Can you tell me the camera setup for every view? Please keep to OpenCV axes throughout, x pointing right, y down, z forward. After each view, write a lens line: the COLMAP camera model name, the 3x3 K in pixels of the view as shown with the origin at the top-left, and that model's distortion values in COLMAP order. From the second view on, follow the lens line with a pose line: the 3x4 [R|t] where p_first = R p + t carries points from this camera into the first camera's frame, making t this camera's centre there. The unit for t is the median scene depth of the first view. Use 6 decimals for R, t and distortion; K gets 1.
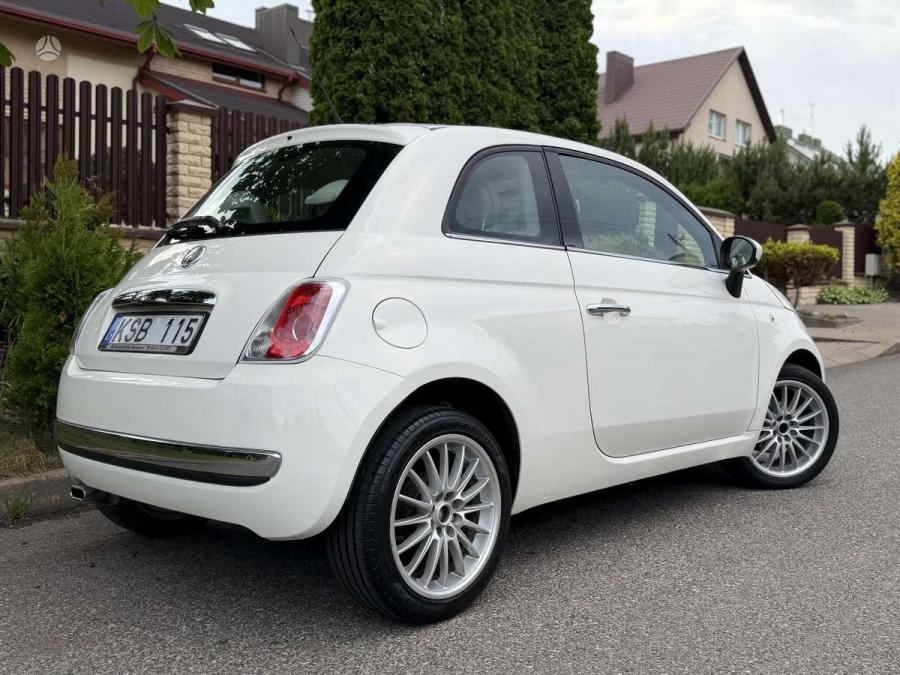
lens RADIAL K [[897.9, 0, 434.5], [0, 897.9, 339.2], [0, 0, 1]] dist [0.146525, -0.295226]
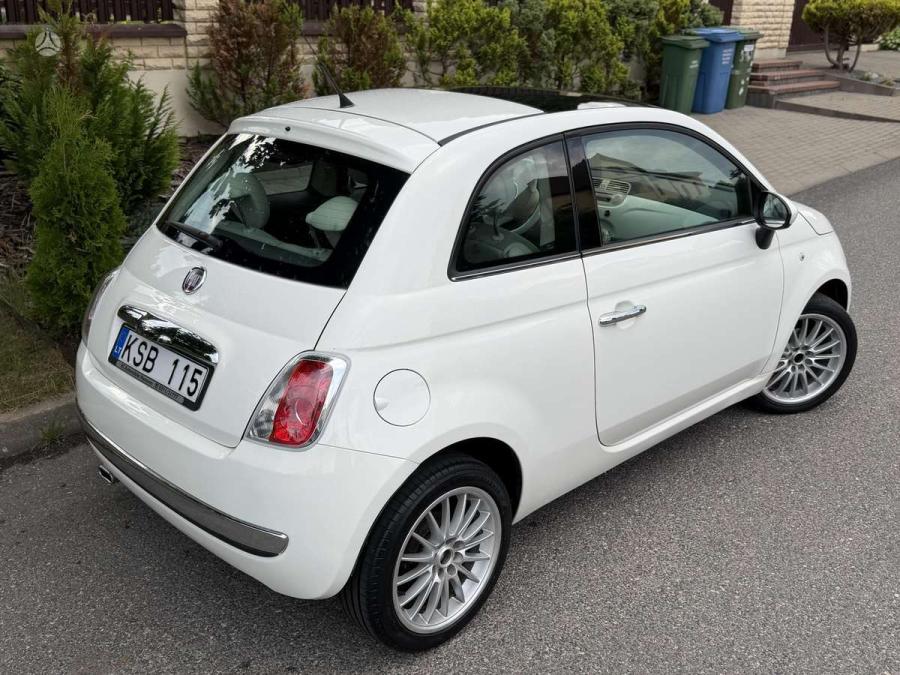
lens RADIAL K [[897.9, 0, 434.5], [0, 897.9, 339.2], [0, 0, 1]] dist [0.146525, -0.295226]
pose [[0.999249, 0.016570, -0.035035, 0.027932], [-0.004272, 0.945579, 0.325366, -0.359236], [0.038519, -0.324971, 0.944939, 0.071531]]
